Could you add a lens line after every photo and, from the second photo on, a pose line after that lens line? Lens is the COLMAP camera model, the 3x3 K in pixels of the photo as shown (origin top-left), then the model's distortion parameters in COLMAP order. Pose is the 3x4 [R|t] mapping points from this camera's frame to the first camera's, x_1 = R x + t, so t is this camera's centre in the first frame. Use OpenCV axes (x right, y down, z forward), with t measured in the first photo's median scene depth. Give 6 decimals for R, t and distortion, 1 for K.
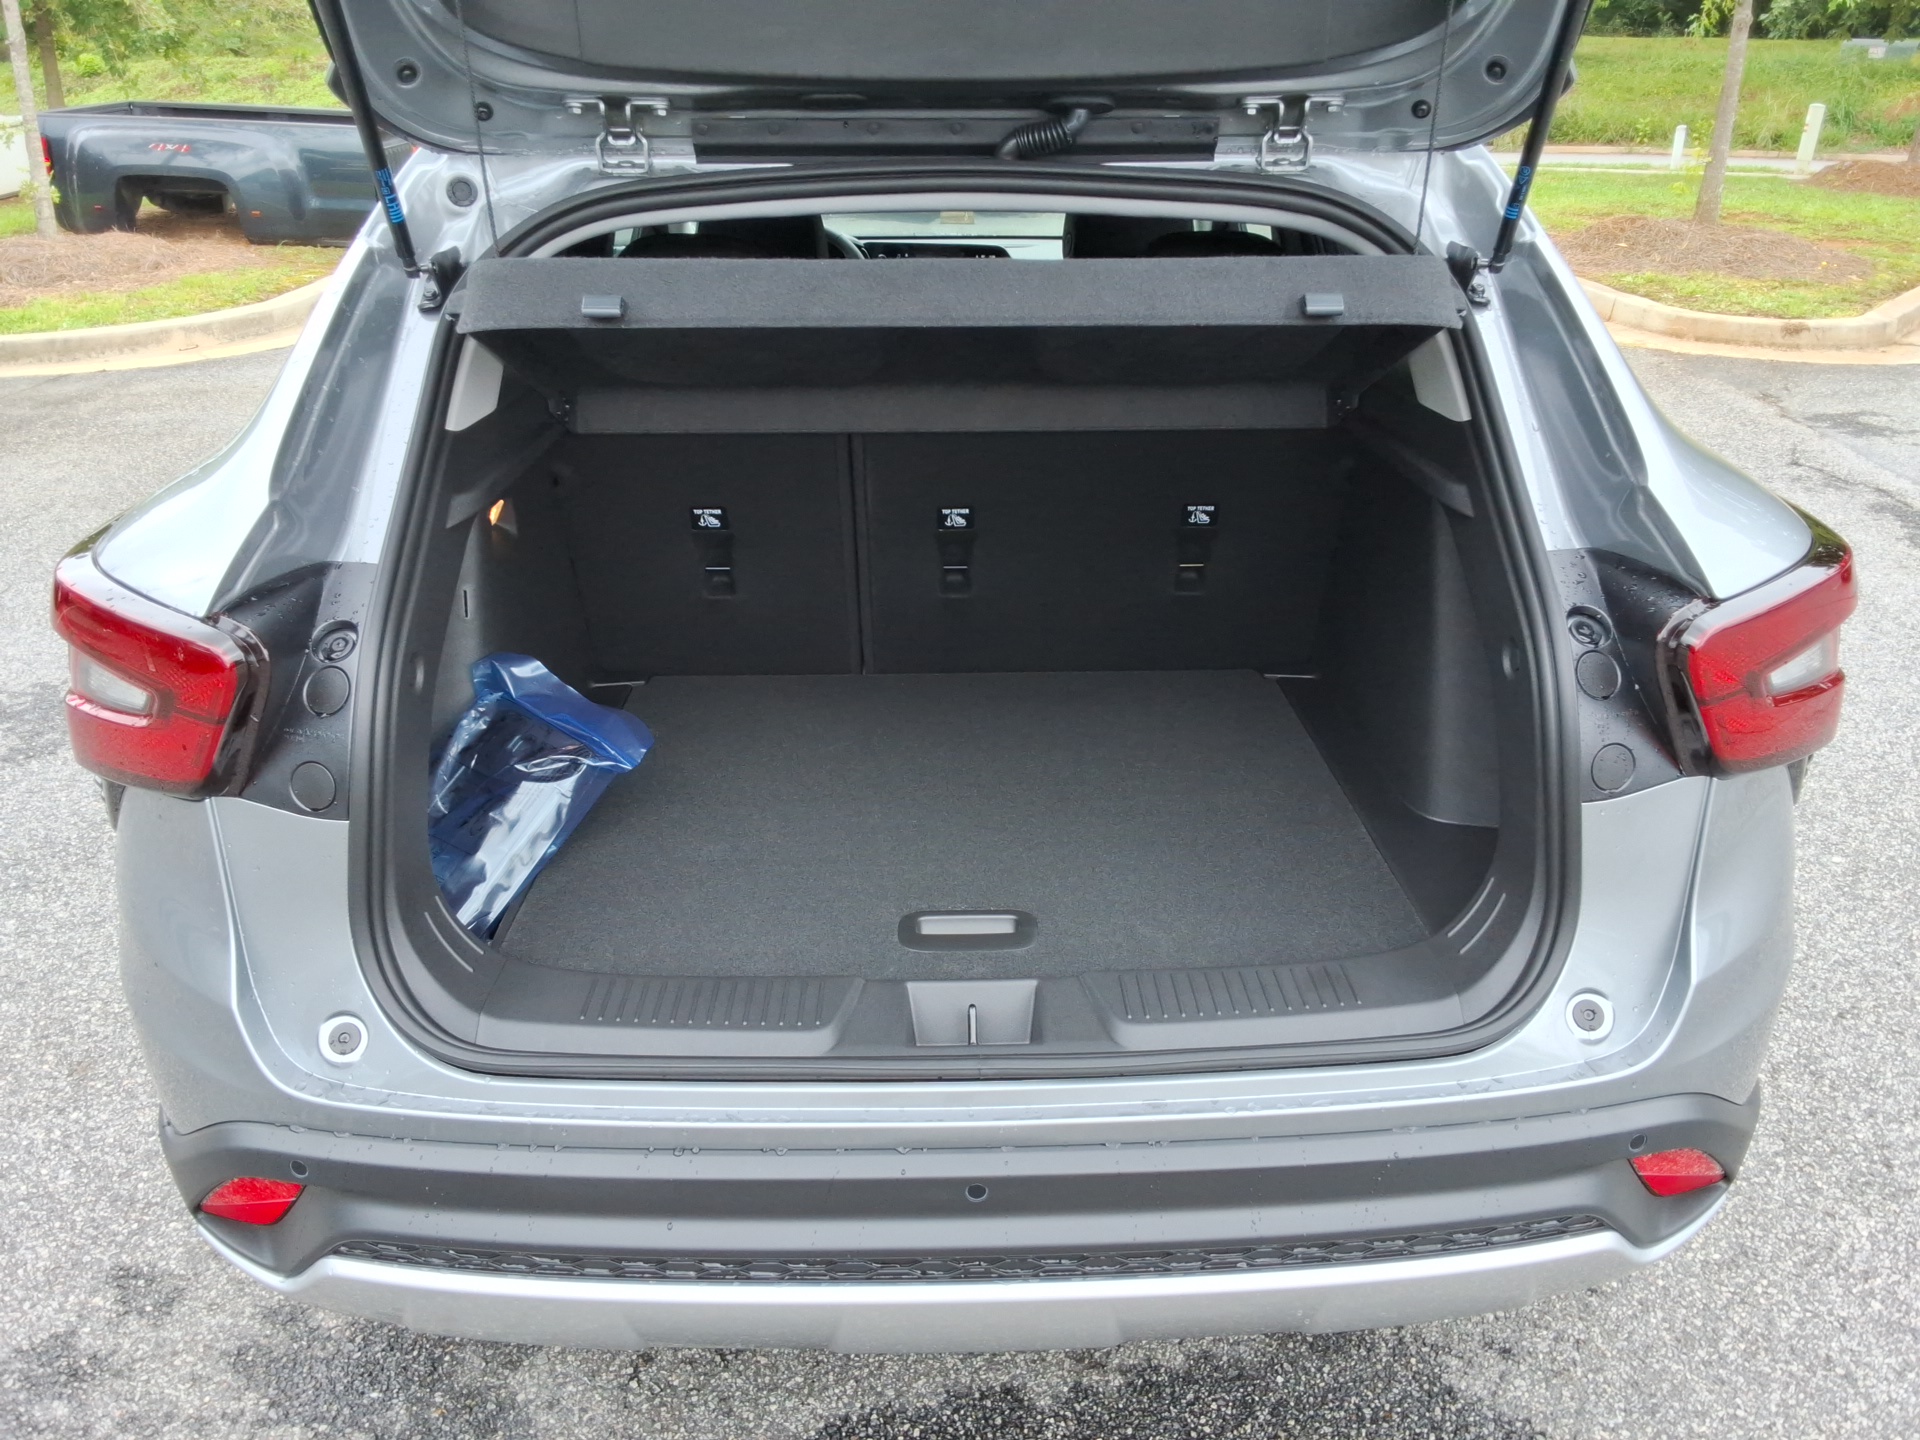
lens RADIAL K [[1538.5, 0, 978.4], [0, 1538.5, 701.8], [0, 0, 1]] dist [0.113940, -0.178257]
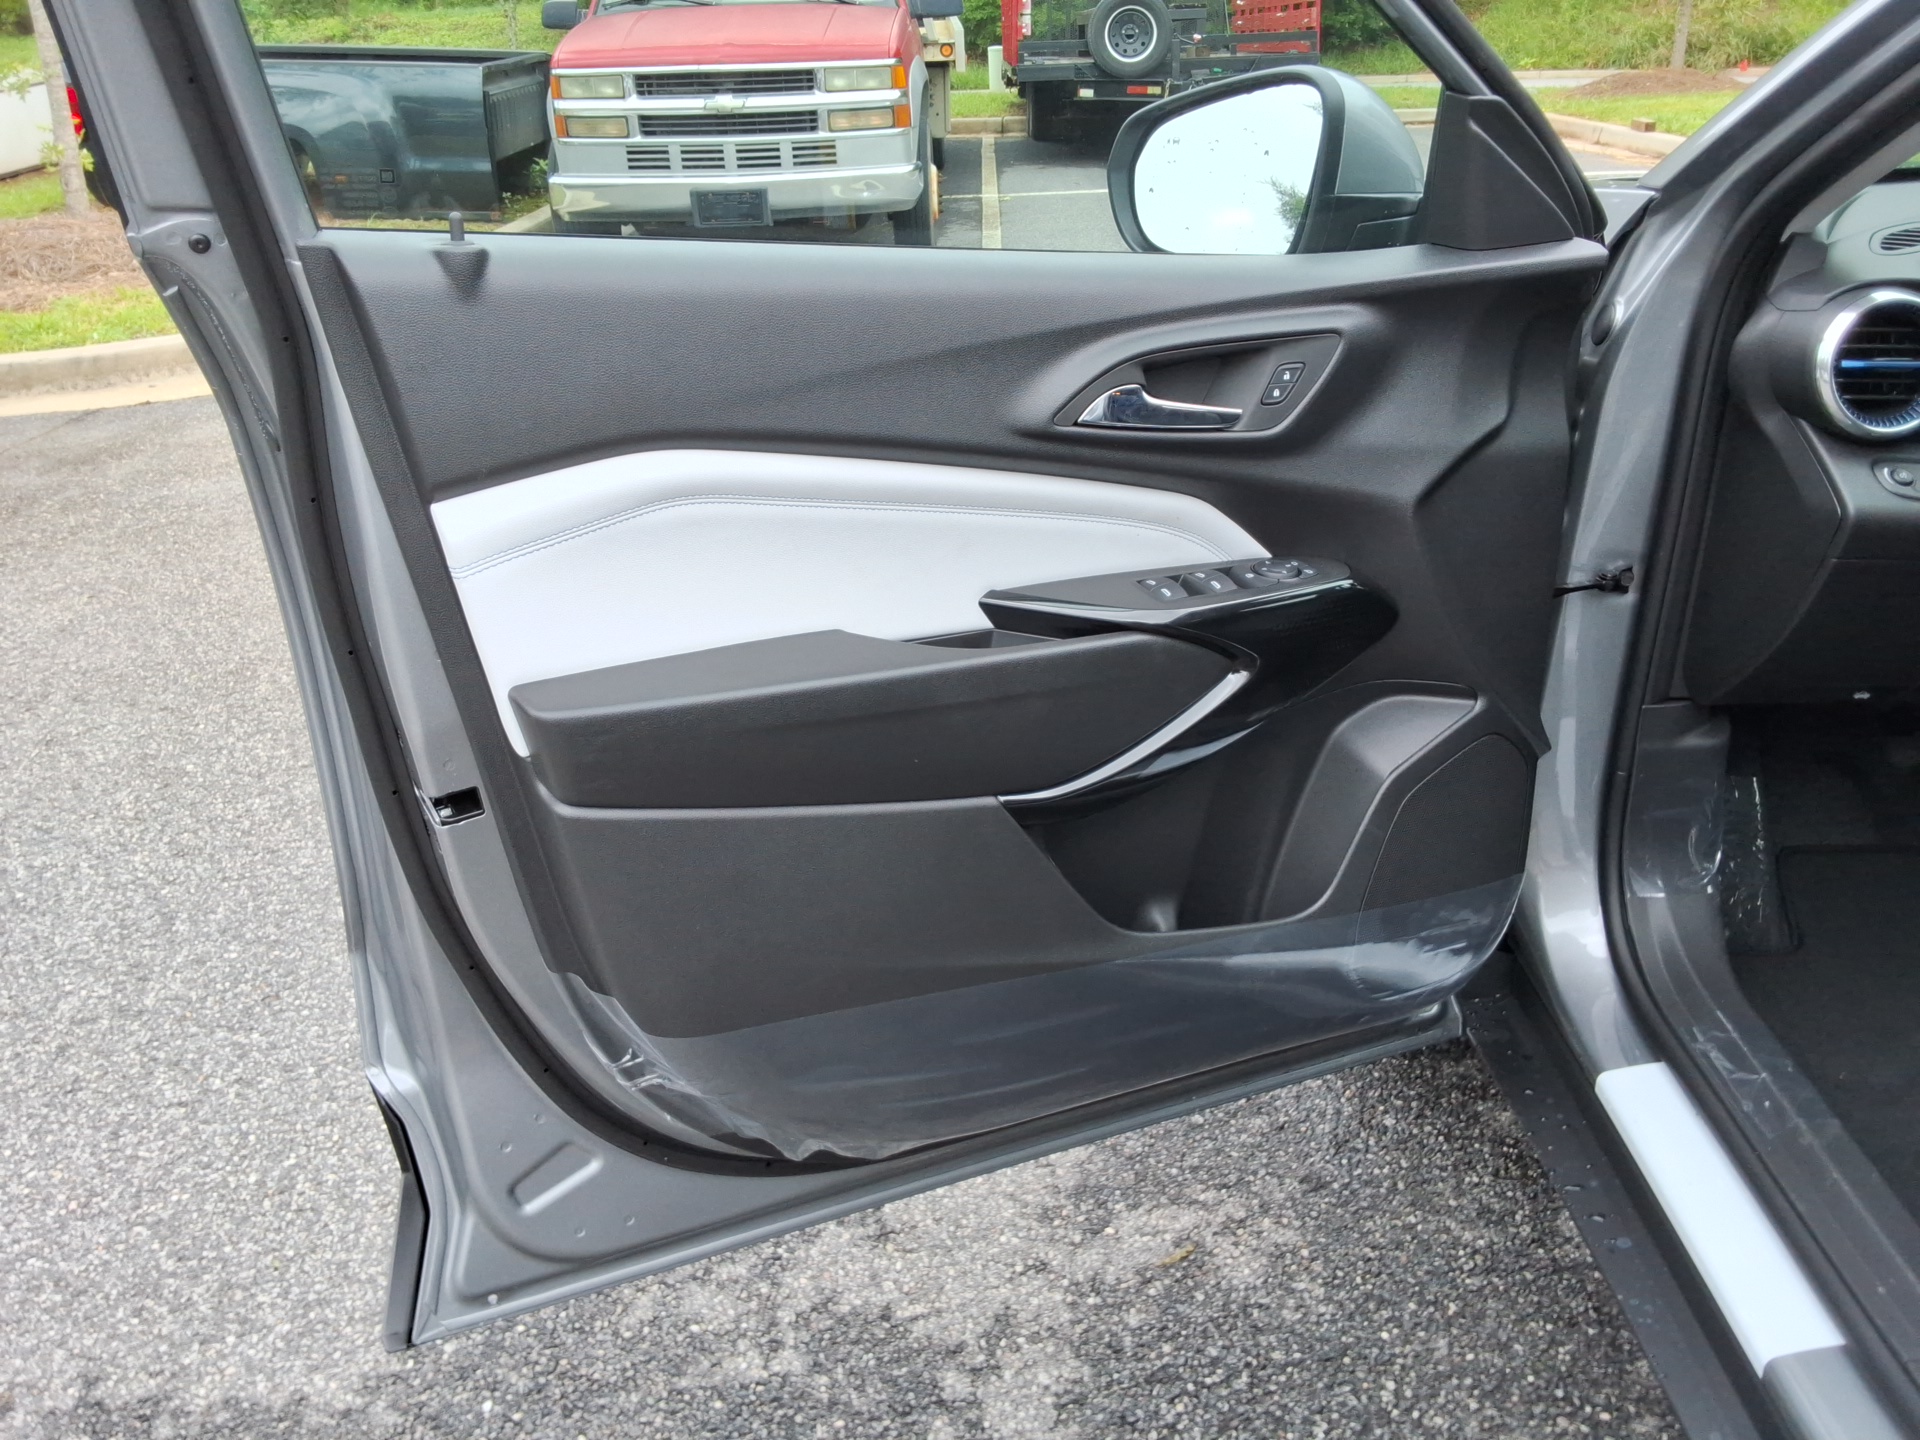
lens RADIAL K [[1554.5, 0, 970.8], [0, 1554.5, 685.6], [0, 0, 1]] dist [0.115114, -0.190298]
pose [[0.998931, -0.012932, -0.044389, -0.398981], [0.013608, 0.999795, 0.014970, -0.228394], [0.044187, -0.015558, 0.998902, 0.764963]]
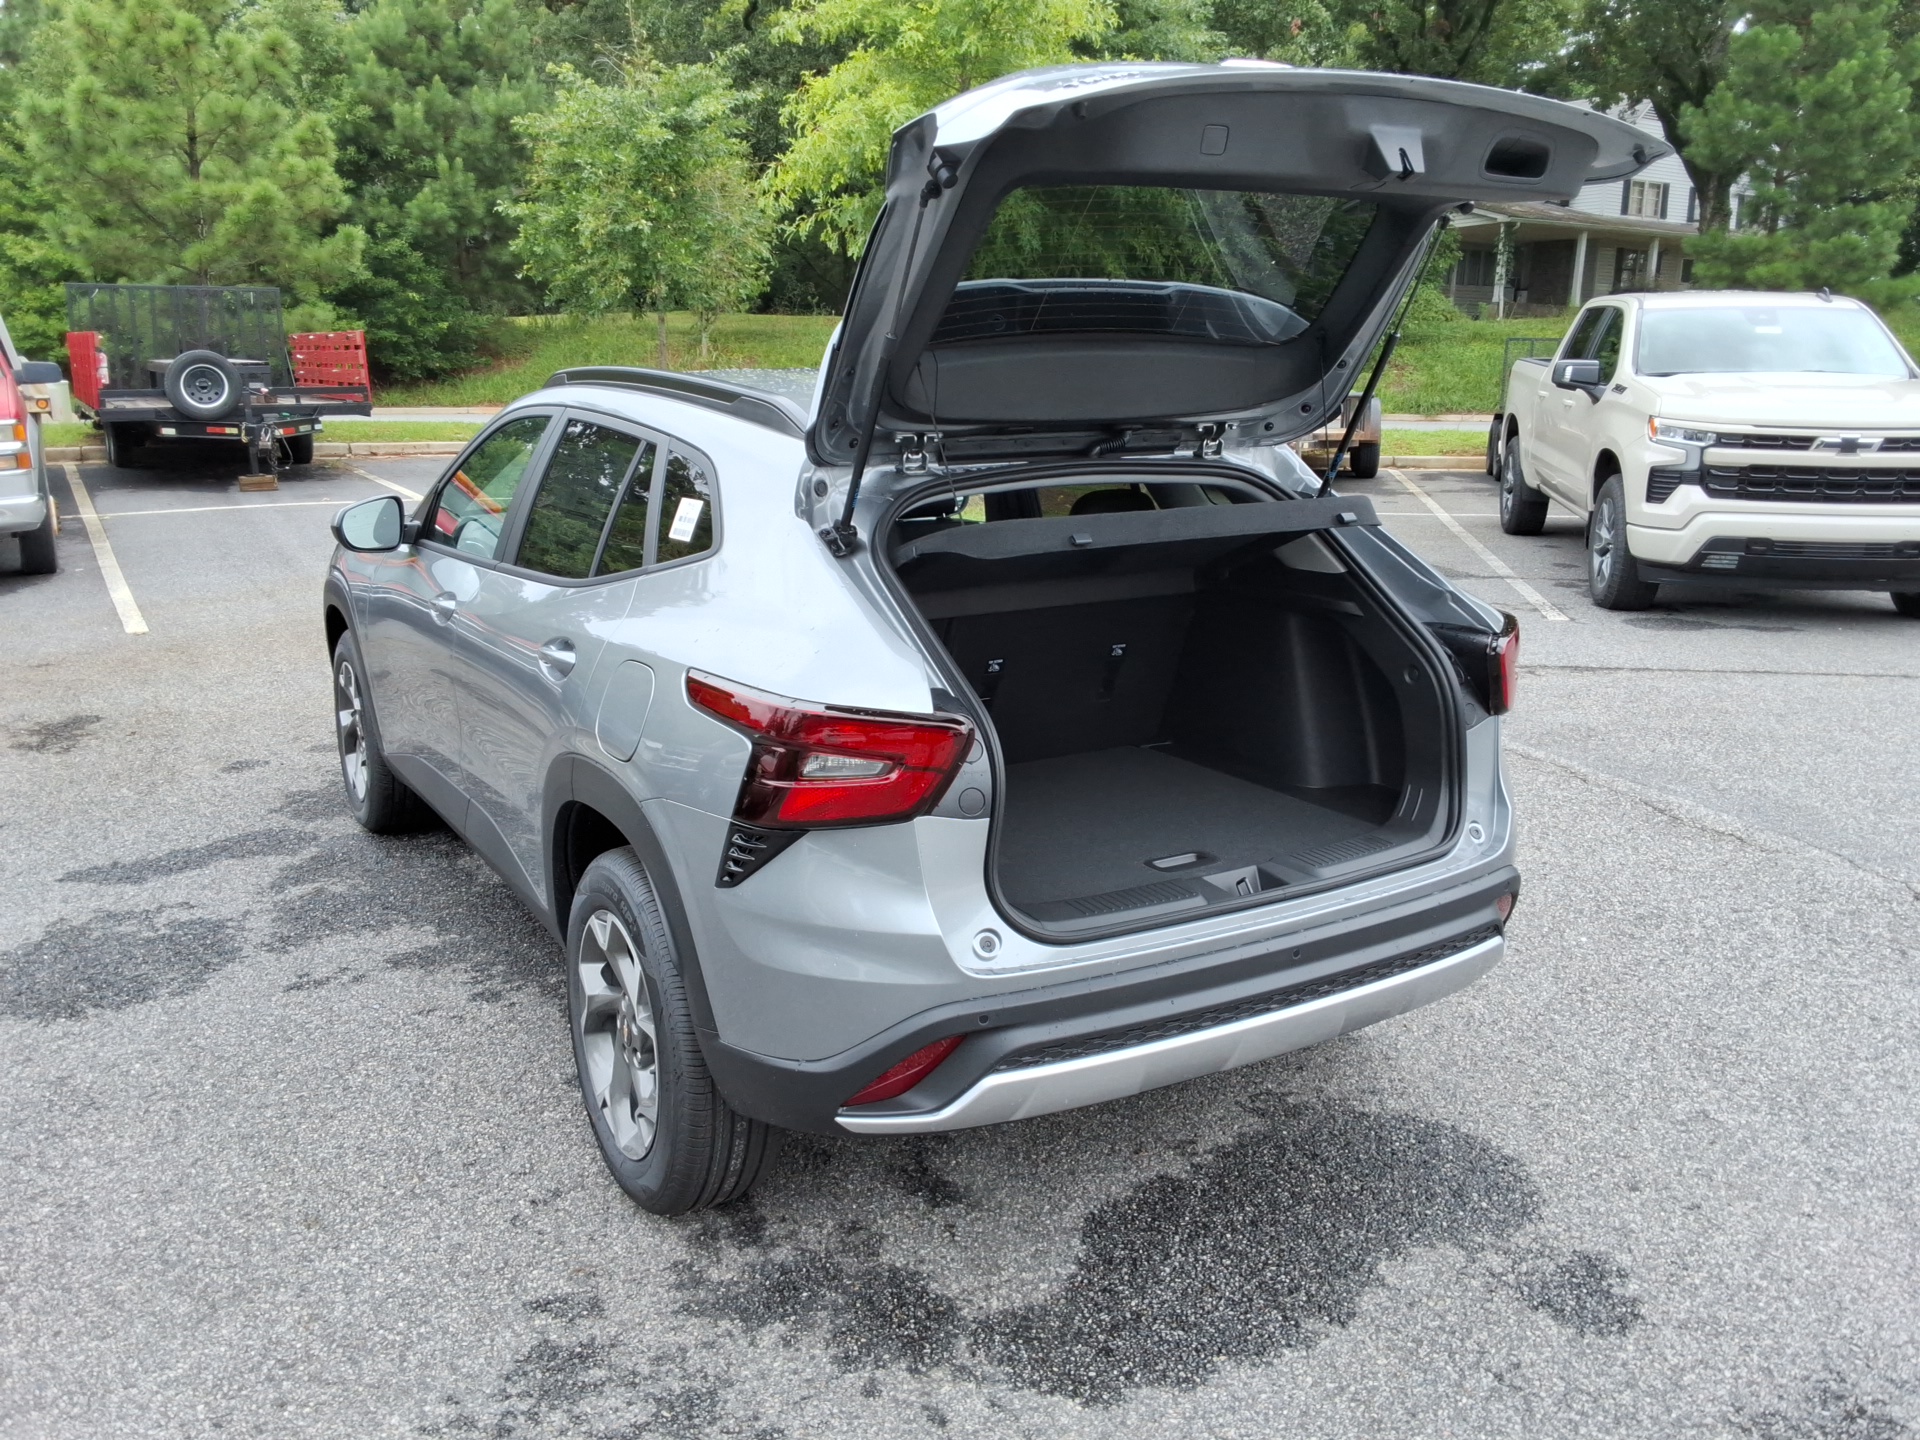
lens RADIAL K [[1538.5, 0, 978.4], [0, 1538.5, 701.8], [0, 0, 1]] dist [0.113940, -0.178257]
pose [[0.870068, -0.110922, 0.480289, -0.491323], [0.182159, 0.977734, -0.104184, 0.049661], [-0.458039, 0.178136, 0.870901, -0.235225]]
